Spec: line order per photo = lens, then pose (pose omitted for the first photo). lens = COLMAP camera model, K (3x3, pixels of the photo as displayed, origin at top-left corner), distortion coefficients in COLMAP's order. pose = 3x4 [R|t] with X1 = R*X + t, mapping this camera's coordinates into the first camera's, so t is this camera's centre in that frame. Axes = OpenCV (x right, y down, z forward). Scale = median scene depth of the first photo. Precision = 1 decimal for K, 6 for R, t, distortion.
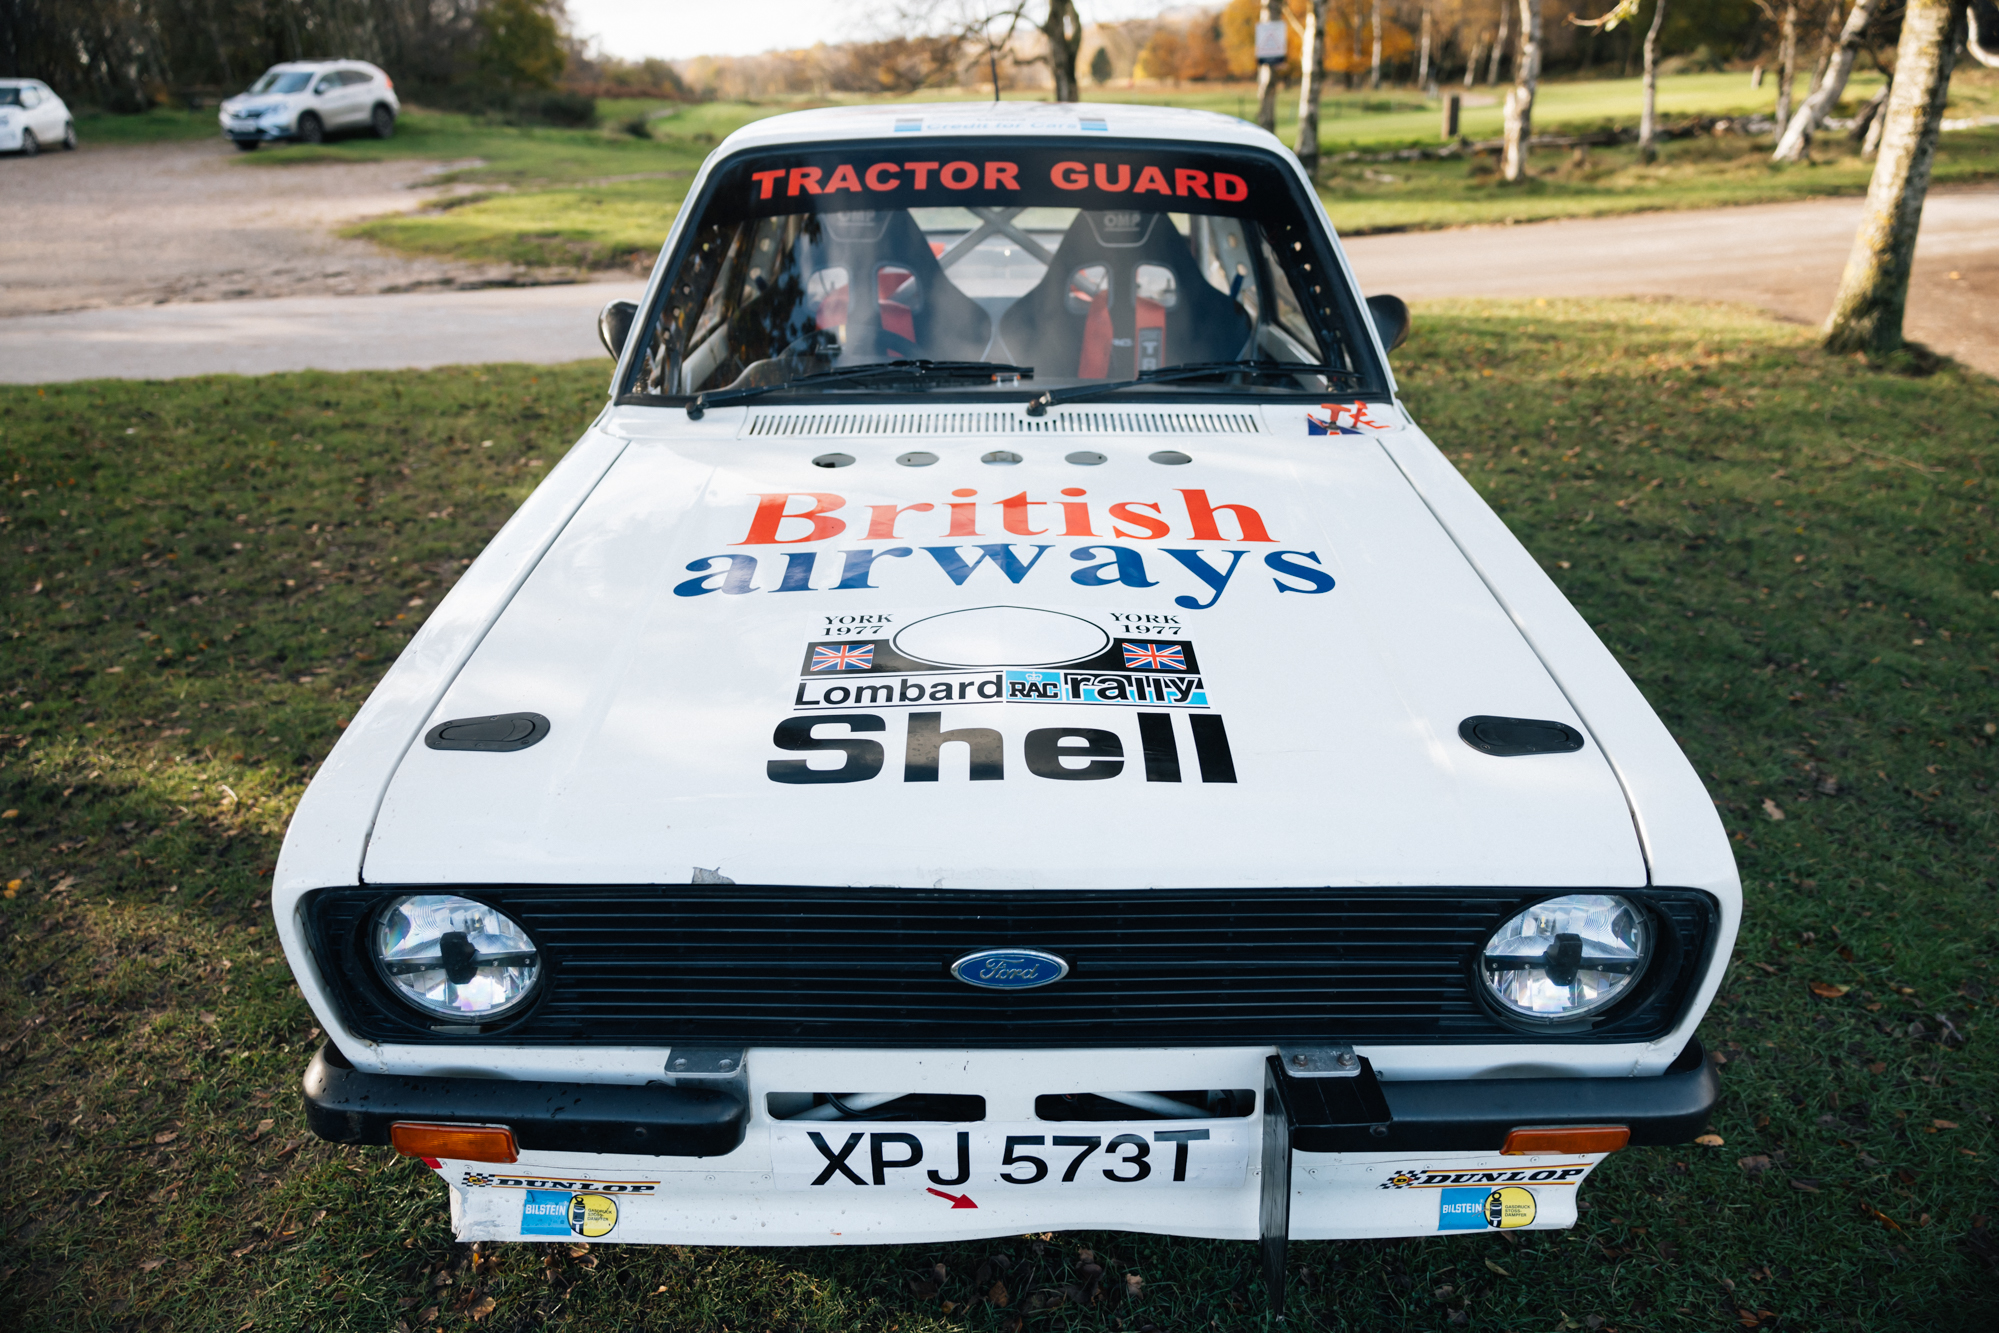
lens RADIAL K [[1340.3, 0, 999.5], [0, 1340.3, 666.5], [0, 0, 1]] dist [-0.002163, 0.000174]
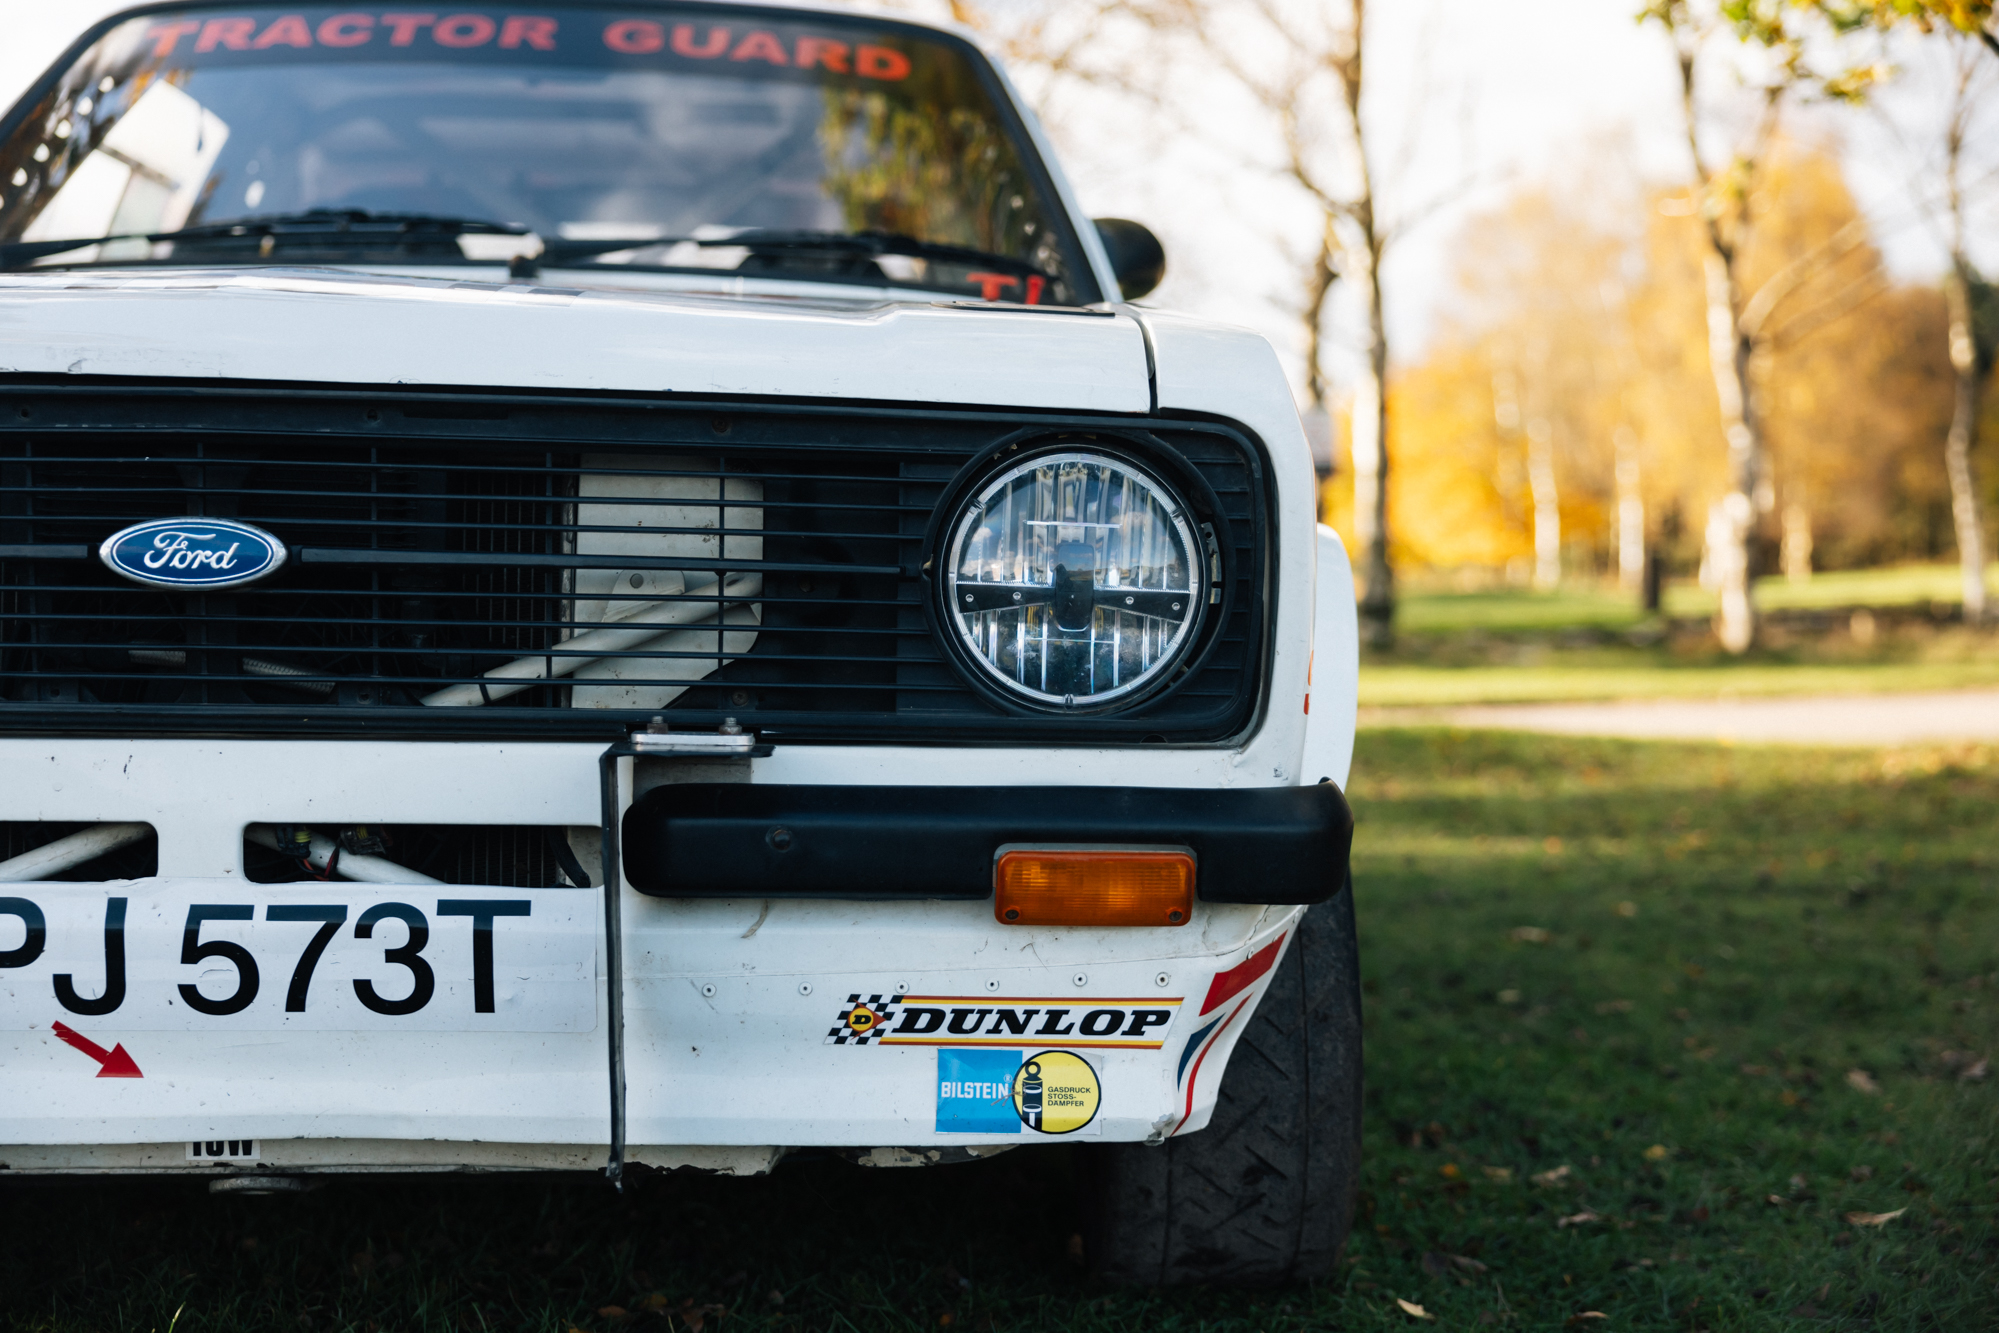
lens RADIAL K [[2641.5, 0, 999.5], [0, 2641.5, 666.5], [0, 0, 1]] dist [-0.006777, 0.038444]
pose [[0.998829, 0.020278, 0.043915, 0.181238], [-0.002558, 0.928756, -0.370683, 0.398234], [-0.048303, 0.370137, 0.927721, -0.089489]]
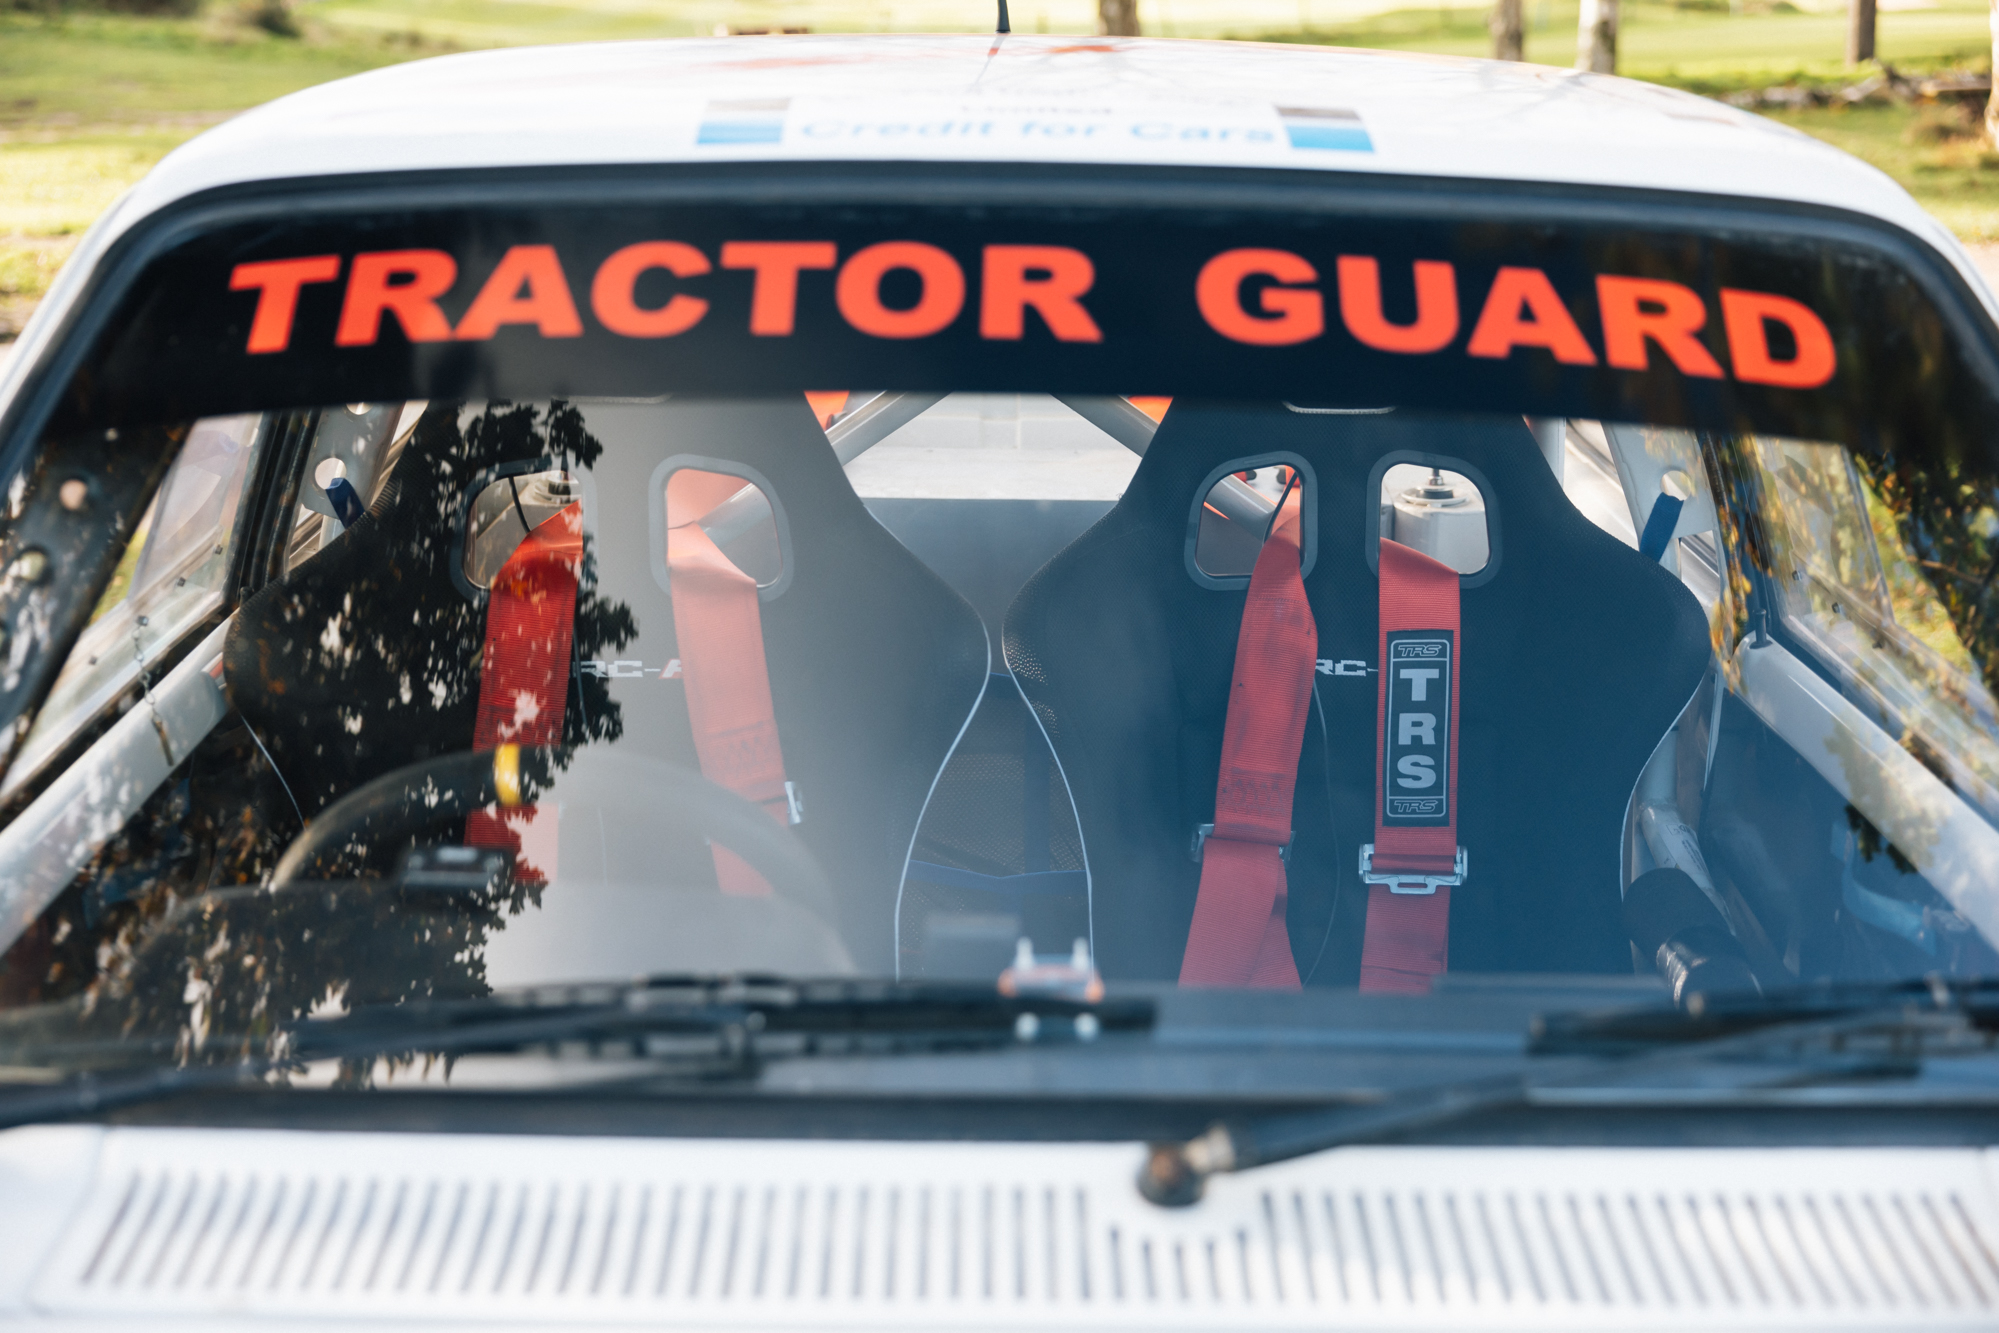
lens RADIAL K [[2639.9, 0, 999.5], [0, 2639.9, 666.5], [0, 0, 1]] dist [-0.011239, 0.024398]
pose [[0.999825, 0.014873, 0.011387, -0.013035], [-0.013086, 0.989562, -0.143510, -0.195745], [-0.013403, 0.143336, 0.989583, 0.416473]]
